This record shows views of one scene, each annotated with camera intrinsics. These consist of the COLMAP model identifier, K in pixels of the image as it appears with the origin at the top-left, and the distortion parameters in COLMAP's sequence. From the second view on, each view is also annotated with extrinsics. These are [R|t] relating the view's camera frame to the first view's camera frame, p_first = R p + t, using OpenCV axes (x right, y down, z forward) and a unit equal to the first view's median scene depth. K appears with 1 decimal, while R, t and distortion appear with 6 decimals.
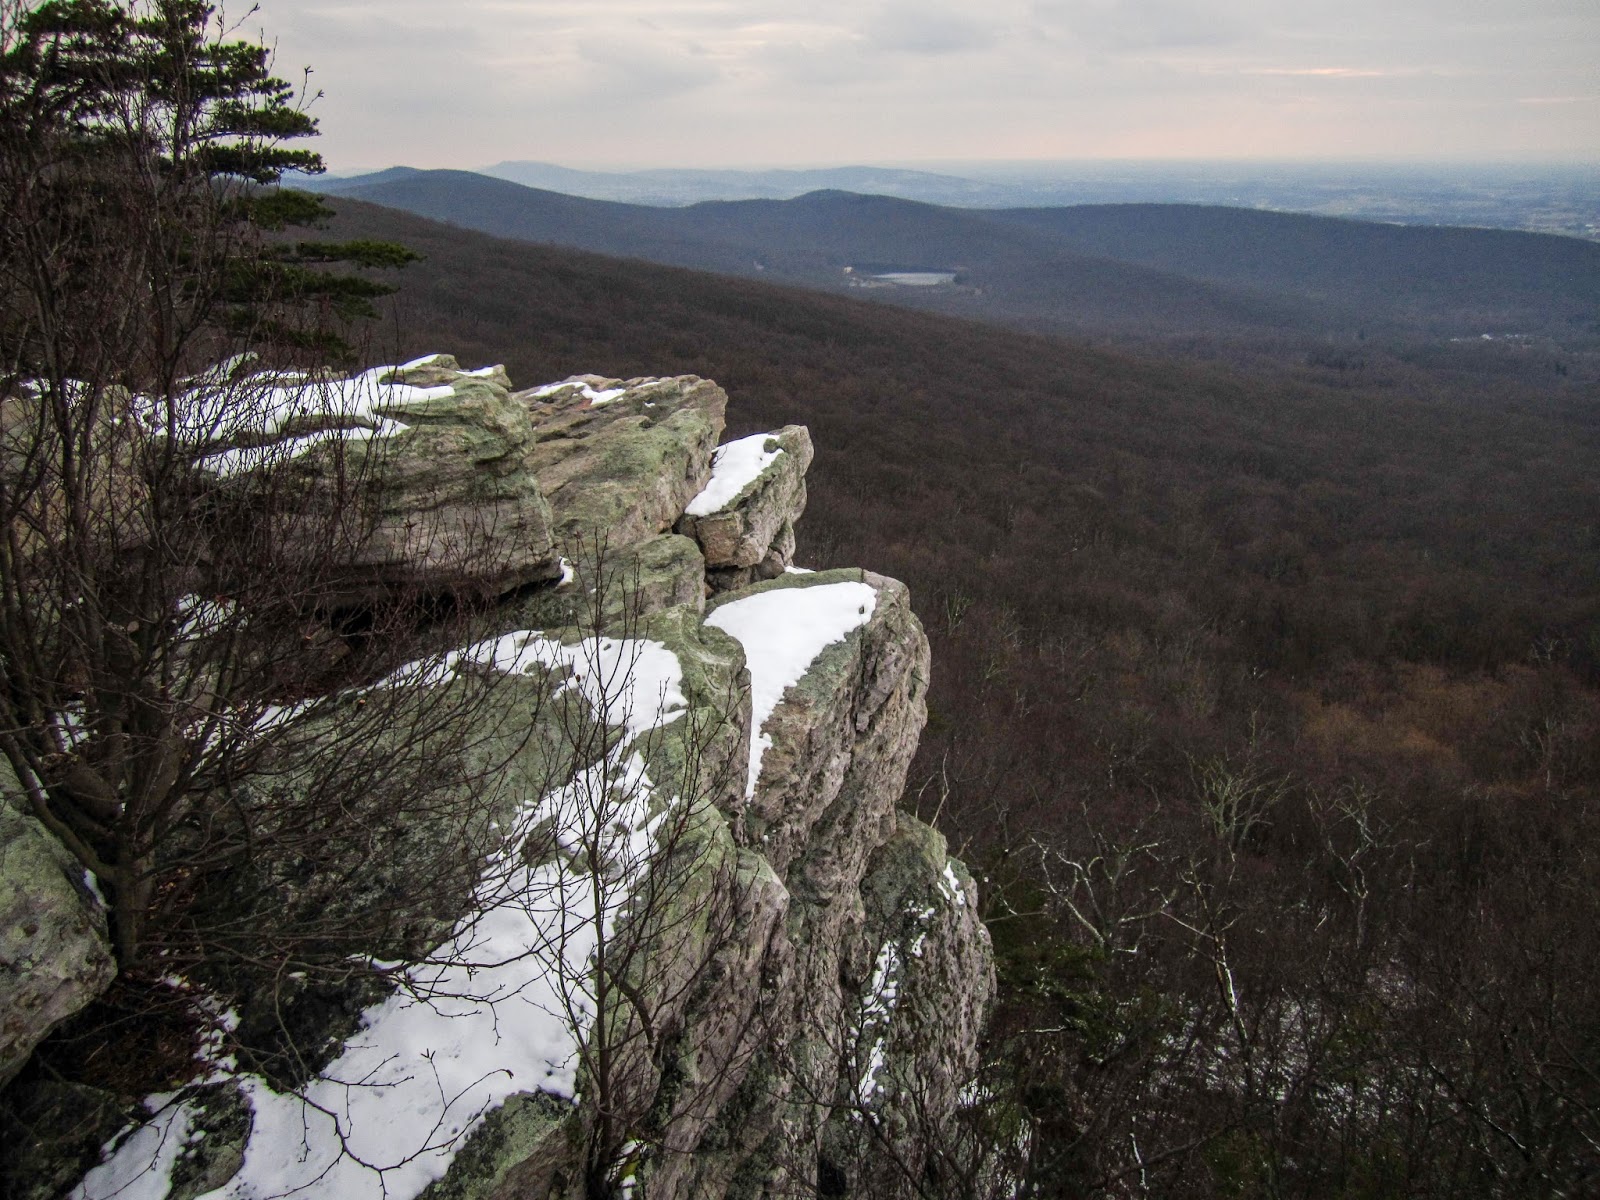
lens RADIAL K [[1342.2, 0, 796.9], [0, 1342.2, 610.9], [0, 0, 1]] dist [-0.060315, 0.033608]
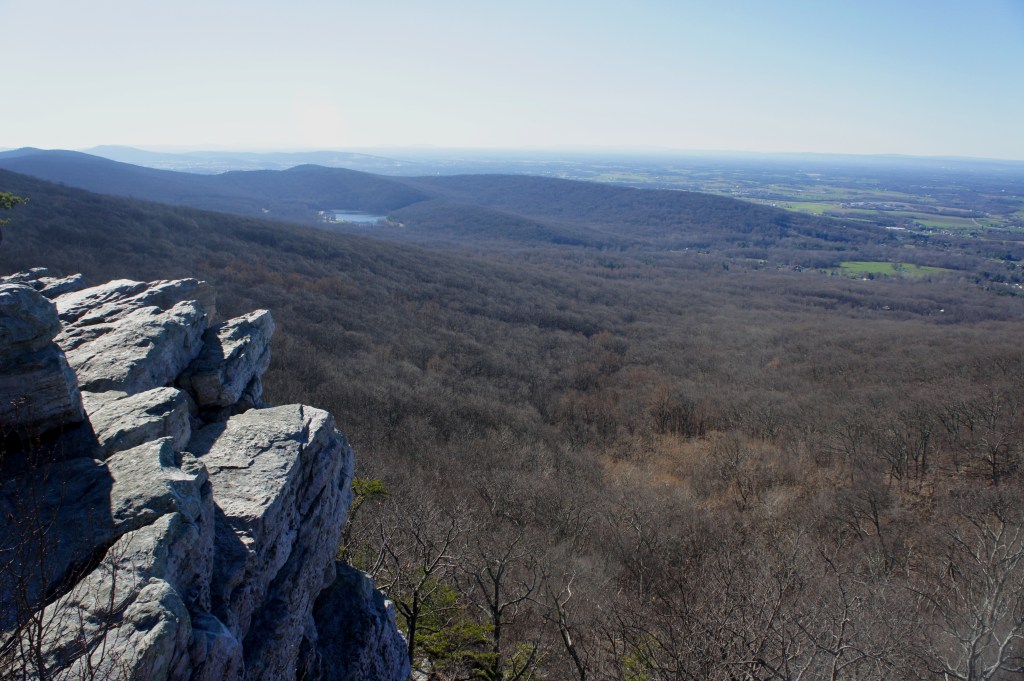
lens RADIAL K [[824.2, 0, 515.8], [0, 824.2, 344.8], [0, 0, 1]] dist [-0.147378, 0.086534]
pose [[0.964527, -0.032725, 0.261946, 0.008602], [0.056093, 0.995033, -0.082233, -0.001930], [-0.257954, 0.094009, 0.961573, 0.011406]]
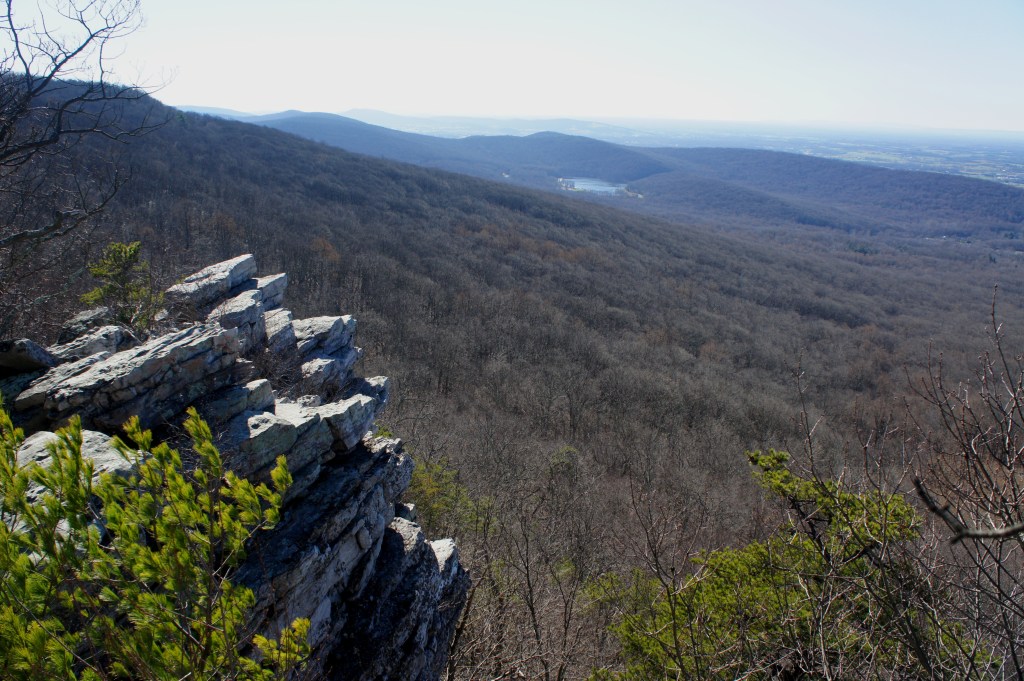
lens RADIAL K [[799.2, 0, 504.6], [0, 799.2, 347.2], [0, 0, 1]] dist [-0.138259, 0.078545]
pose [[0.999126, 0.041132, -0.007505, -0.118210], [-0.041400, 0.998343, -0.039977, -0.059287], [0.005848, 0.040253, 0.999172, 0.255514]]
